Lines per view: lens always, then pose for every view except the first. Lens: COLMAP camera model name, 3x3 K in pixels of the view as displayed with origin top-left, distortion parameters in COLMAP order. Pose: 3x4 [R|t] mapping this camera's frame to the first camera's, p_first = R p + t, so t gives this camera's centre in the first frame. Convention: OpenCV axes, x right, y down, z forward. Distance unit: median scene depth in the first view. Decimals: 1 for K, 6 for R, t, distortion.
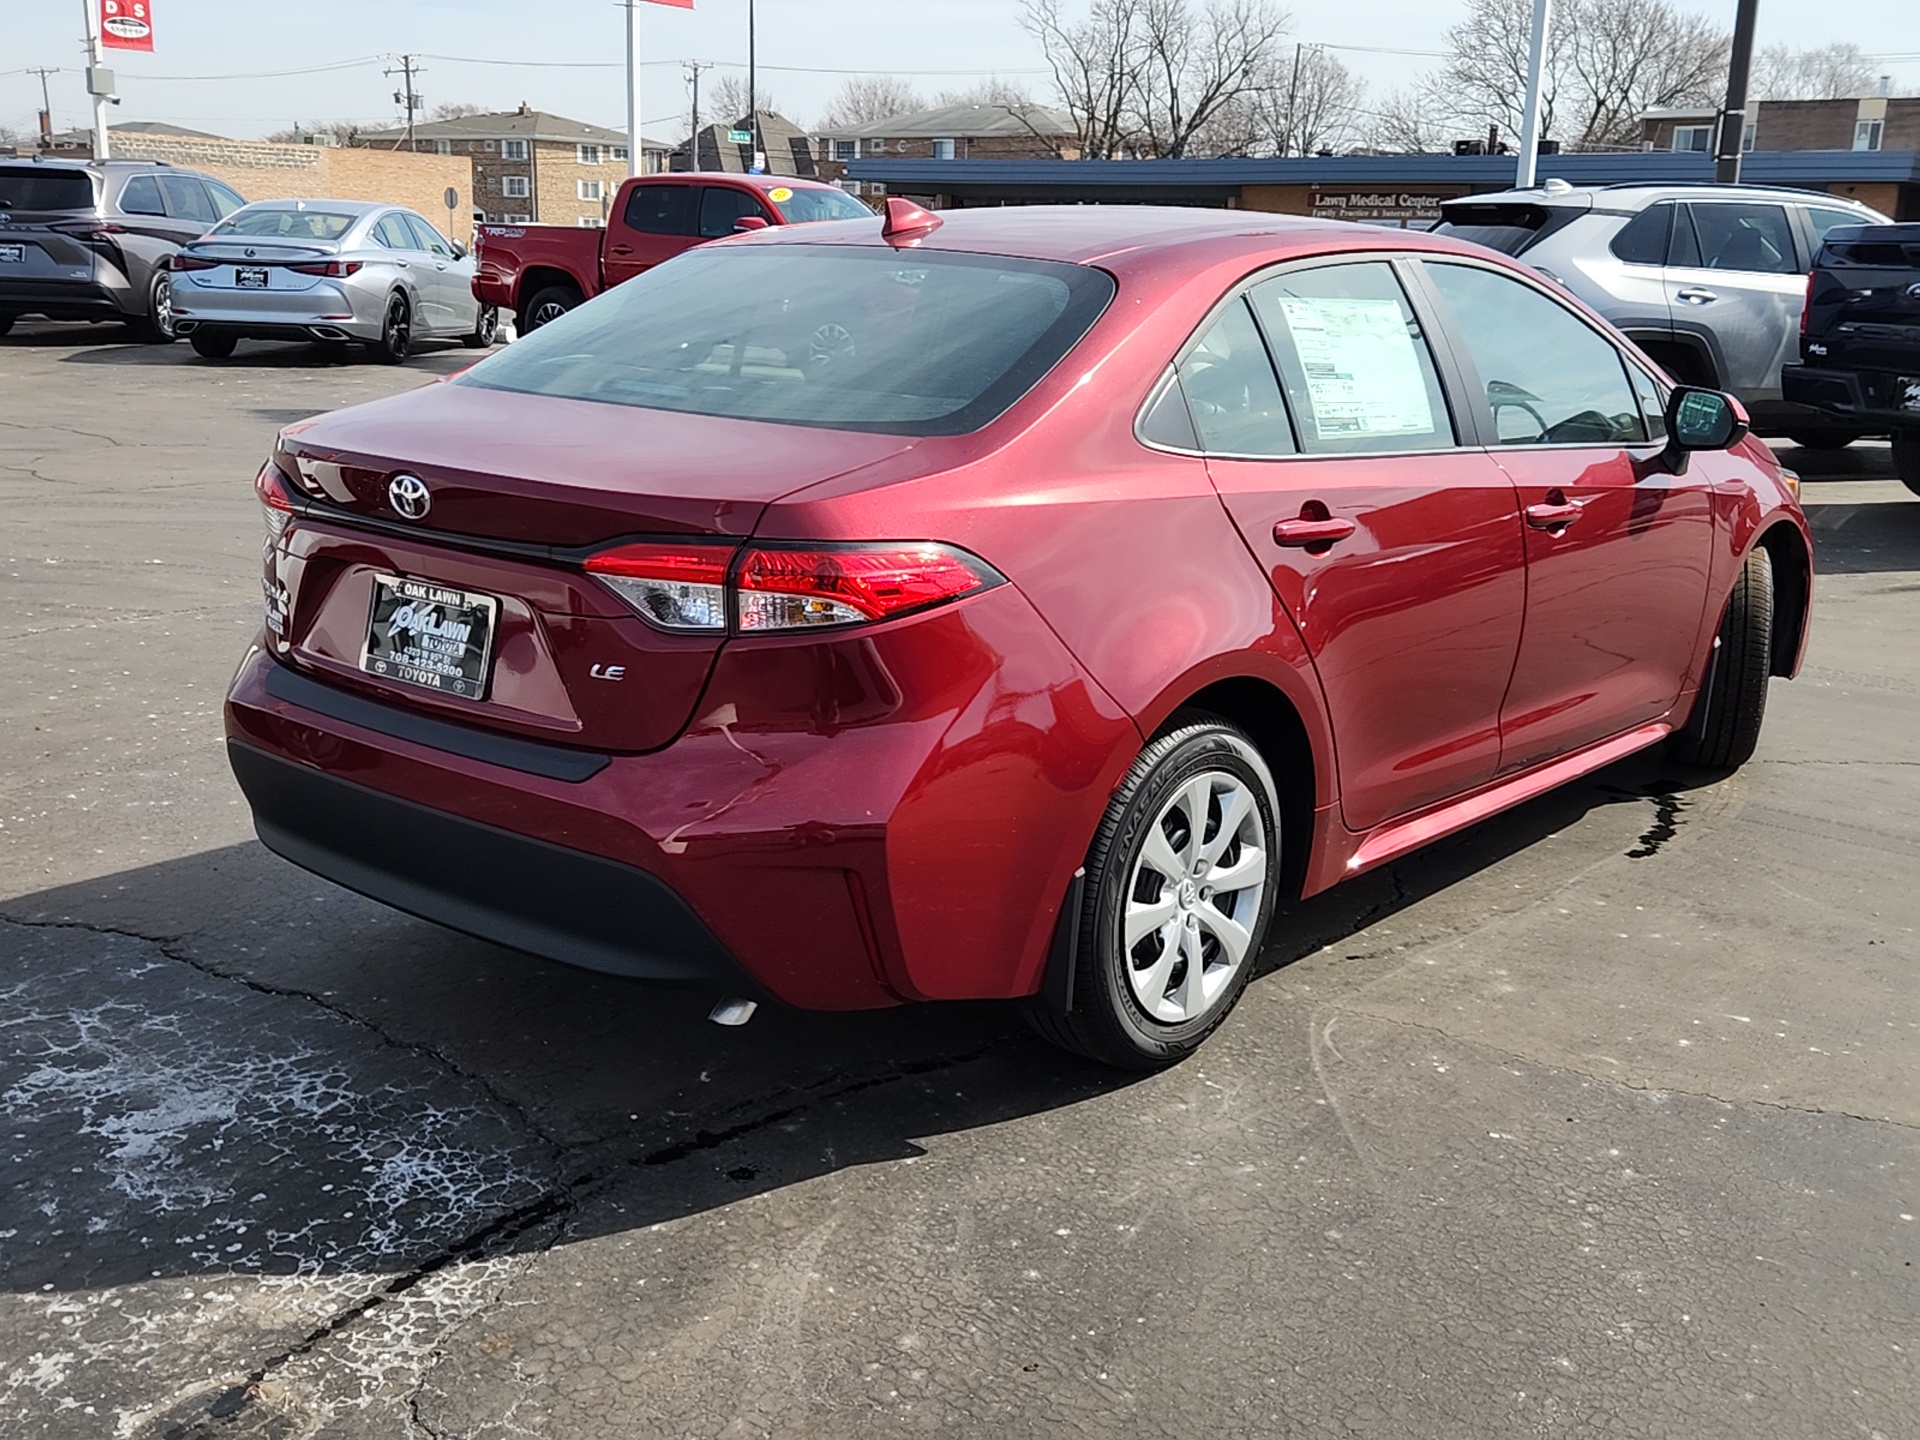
lens RADIAL K [[1968.3, 0, 973.2], [0, 1968.3, 717.5], [0, 0, 1]] dist [0.125189, -0.200504]
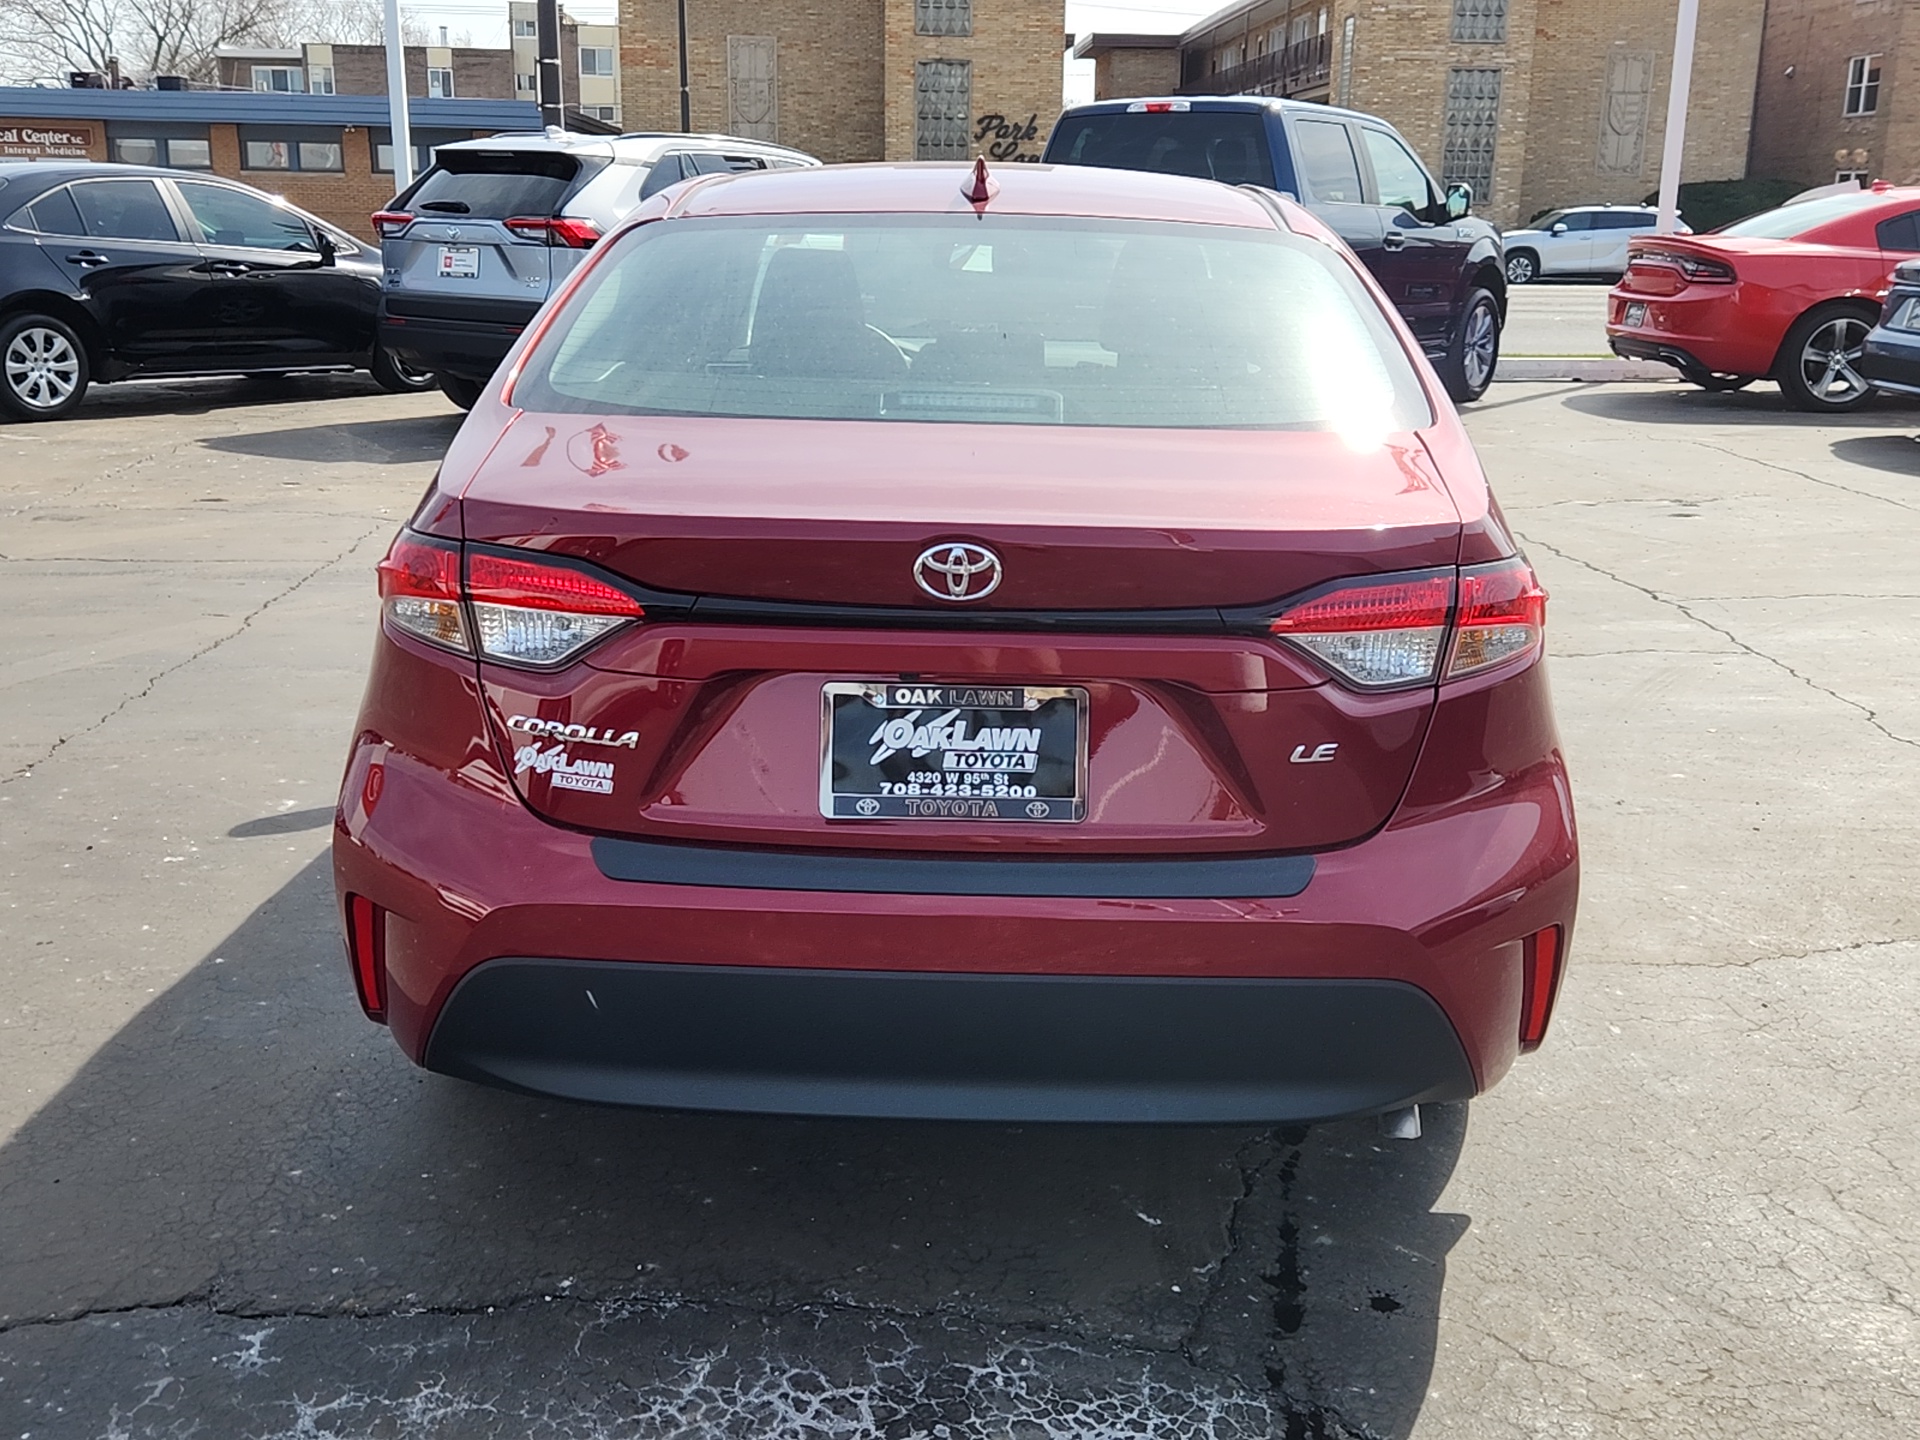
lens RADIAL K [[1968.3, 0, 973.2], [0, 1968.3, 717.5], [0, 0, 1]] dist [0.125189, -0.200504]
pose [[0.780468, -0.164855, 0.603070, -0.588217], [0.148317, 0.985894, 0.077558, -0.091167], [-0.607348, 0.028914, 0.793909, 0.333187]]
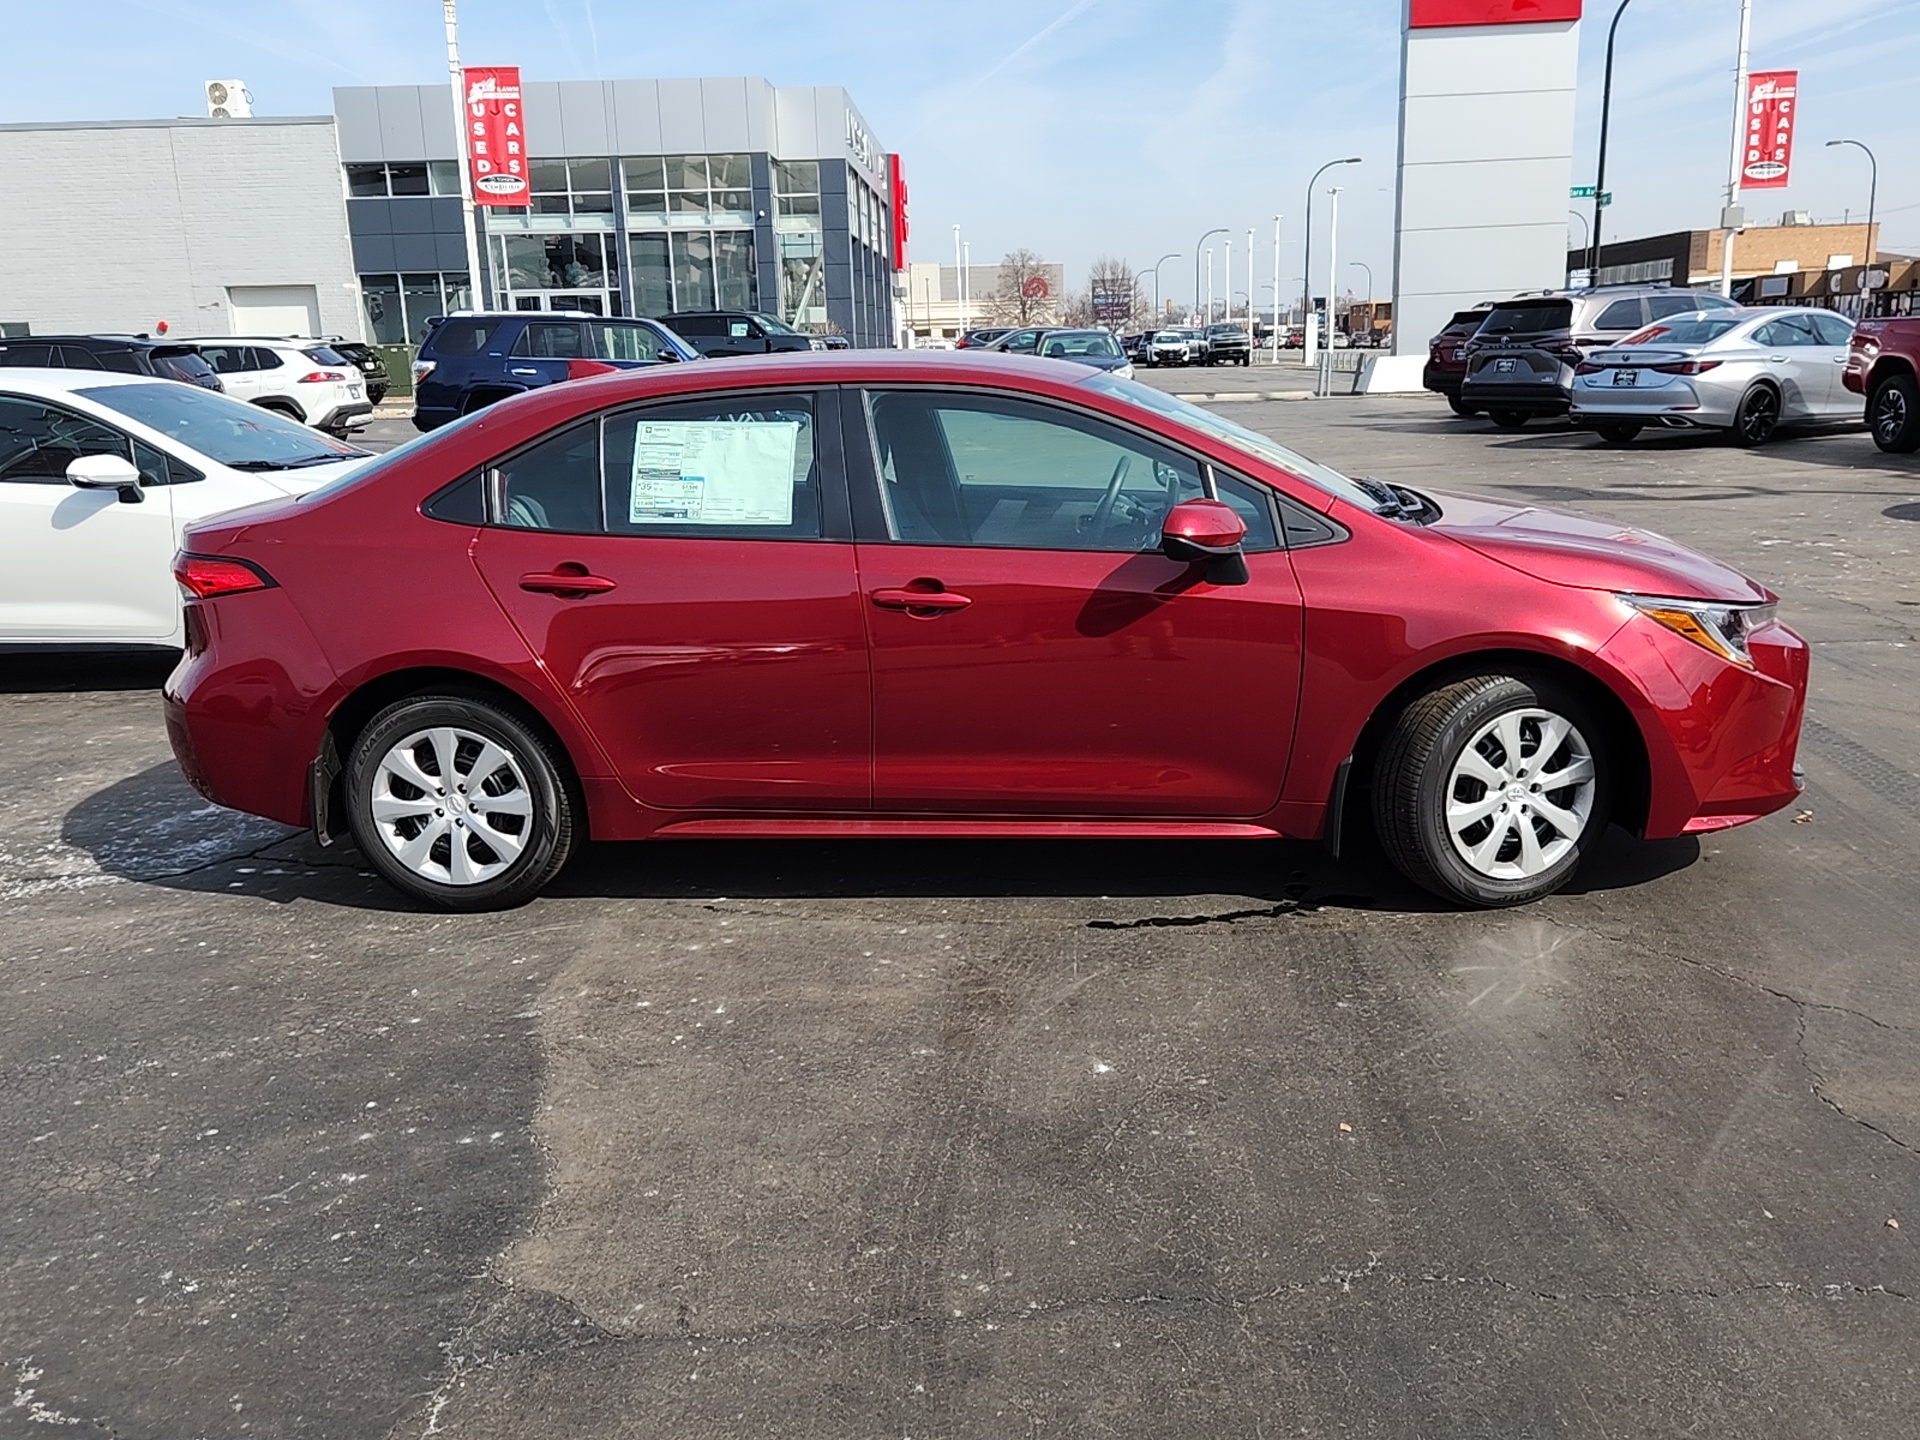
lens RADIAL K [[1572.1, 0, 986.4], [0, 1572.1, 740.5], [0, 0, 1]] dist [0.055345, -0.048013]
pose [[0.567396, 0.157419, -0.808258, 1.218142], [-0.147730, 0.985091, 0.088153, -0.121000], [0.810085, 0.069386, 0.582192, 0.548397]]
